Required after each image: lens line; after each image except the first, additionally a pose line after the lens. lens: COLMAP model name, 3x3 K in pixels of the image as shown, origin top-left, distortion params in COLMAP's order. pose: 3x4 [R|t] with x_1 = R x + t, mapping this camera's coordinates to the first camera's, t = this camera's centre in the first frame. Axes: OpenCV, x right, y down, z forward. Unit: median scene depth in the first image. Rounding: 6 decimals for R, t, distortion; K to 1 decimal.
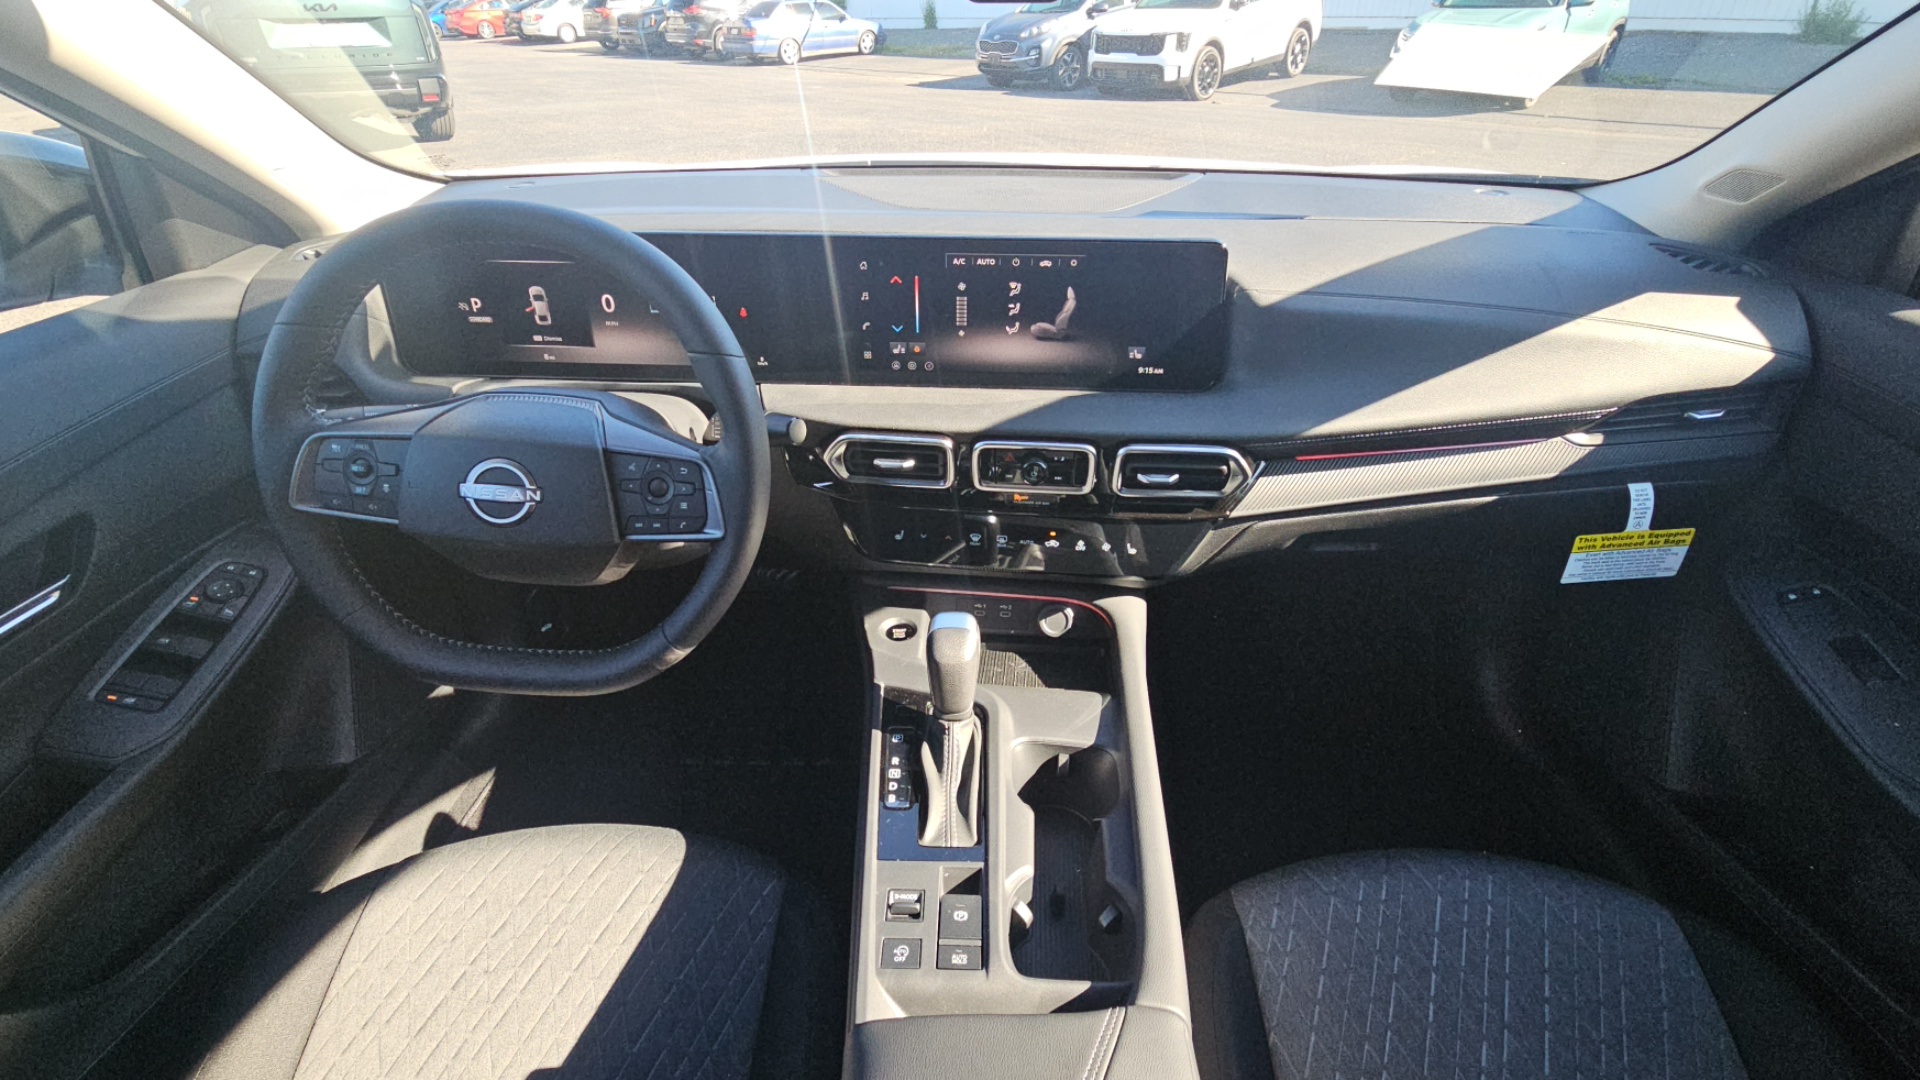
lens RADIAL K [[881.3, 0, 965.2], [0, 881.3, 532.5], [0, 0, 1]] dist [0.003180, 0.000112]
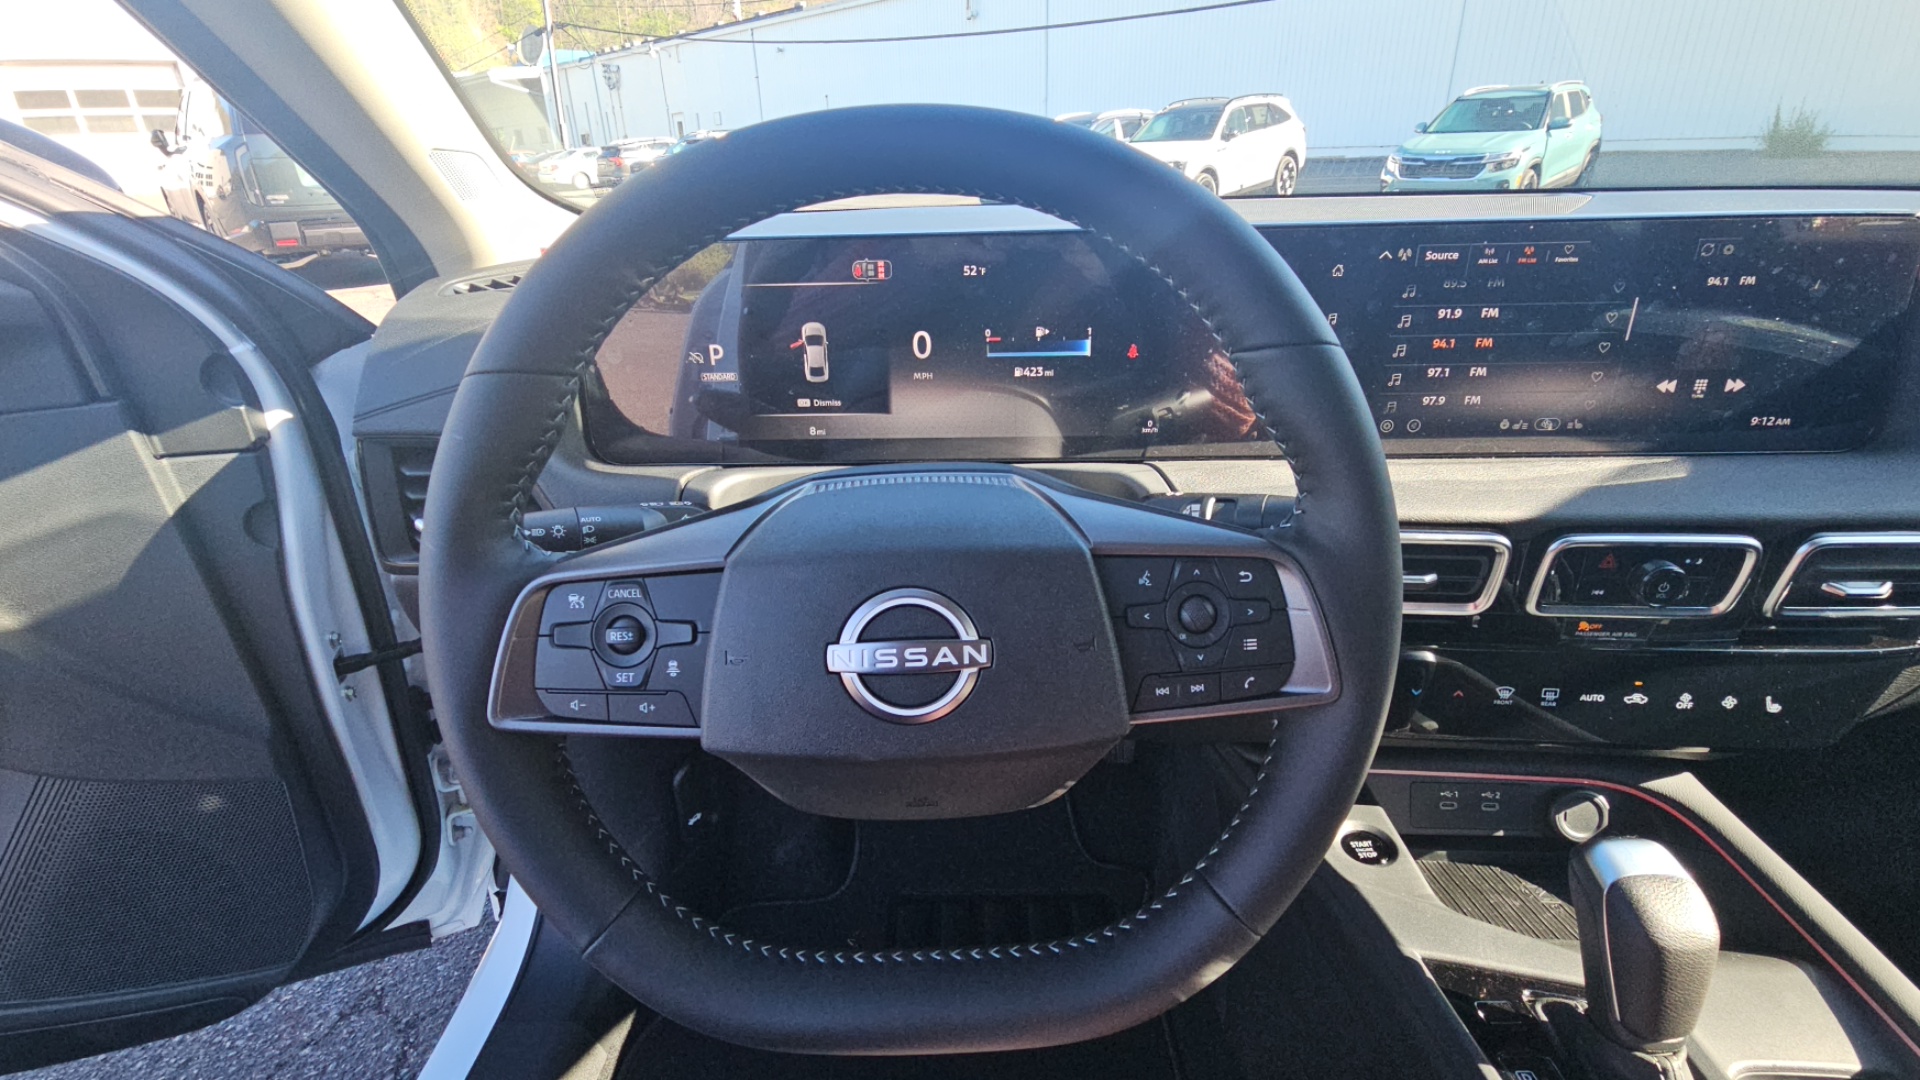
lens RADIAL K [[868.8, 0, 948.5], [0, 868.8, 525.3], [0, 0, 1]] dist [0.002481, -0.000388]
pose [[0.999528, -0.029240, 0.009469, -0.367118], [0.030287, 0.989438, -0.141754, -0.034074], [-0.005224, 0.141974, 0.989857, 0.356718]]
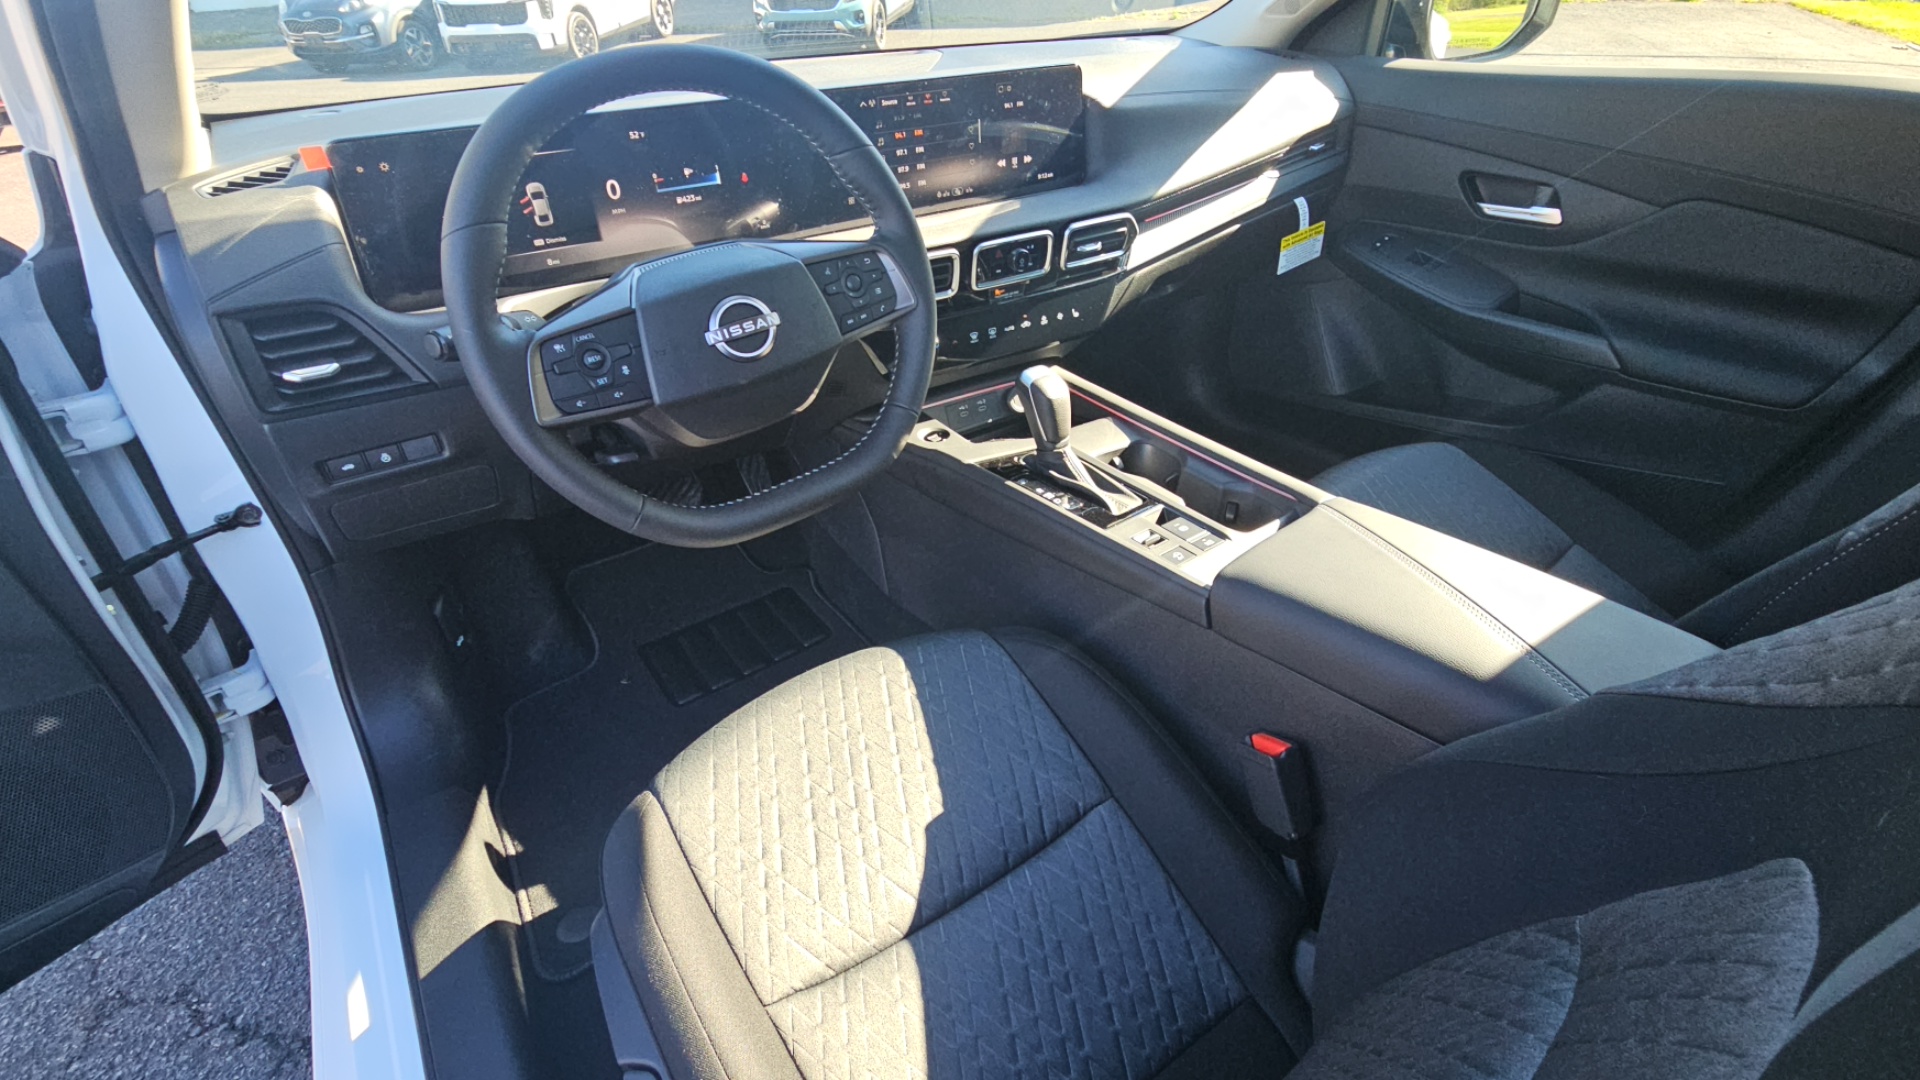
lens RADIAL K [[895.0, 0, 970.9], [0, 895.0, 537.3], [0, 0, 1]] dist [0.001235, -0.000253]
pose [[0.782902, -0.352738, 0.512485, -0.688786], [0.342603, 0.932025, 0.118123, 0.112185], [-0.519315, 0.083101, 0.850533, -0.024242]]
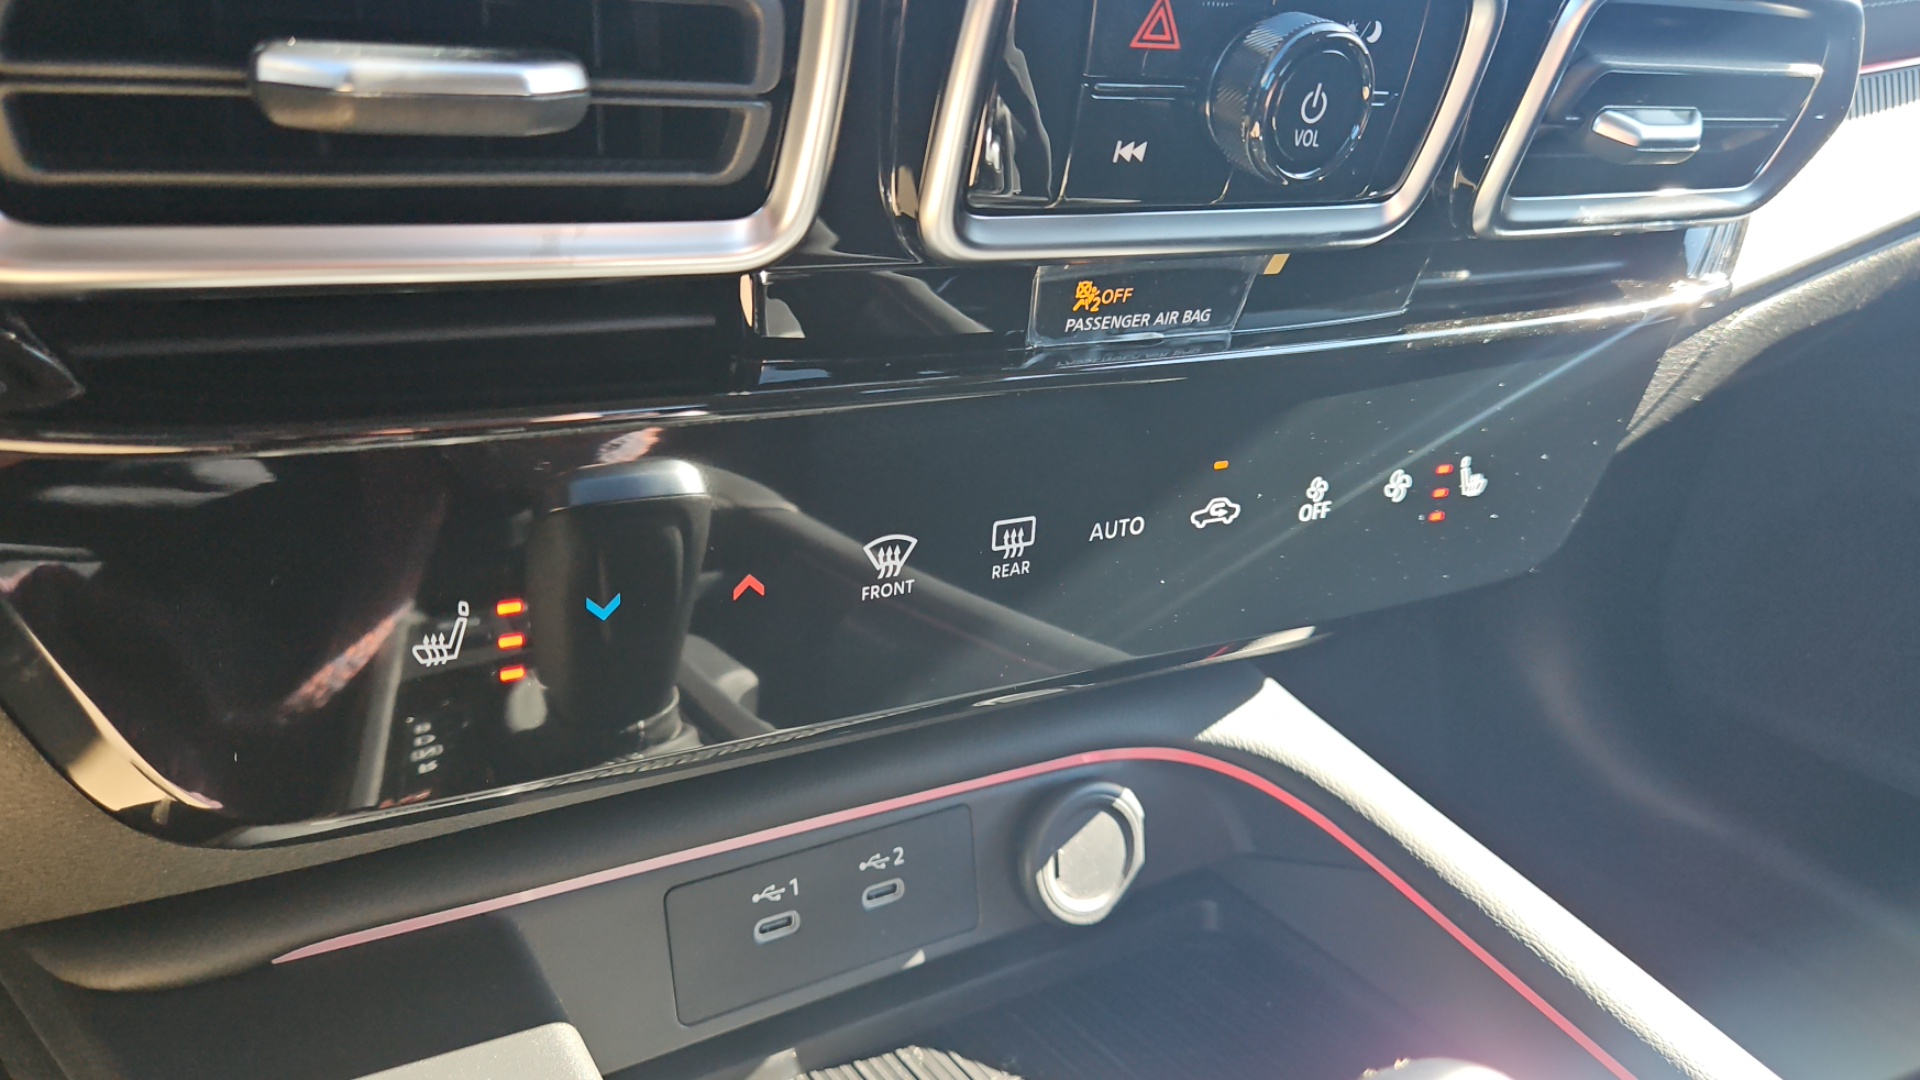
lens RADIAL K [[1434.9, 0, 960.0], [0, 1434.9, 540.0], [0, 0, 1]] dist [0.043244, -0.060613]
pose [[0.798214, -0.177728, 0.575558, -0.138221], [0.189775, 0.981023, 0.039743, -0.005601], [-0.571699, 0.077503, 0.816795, 0.715750]]
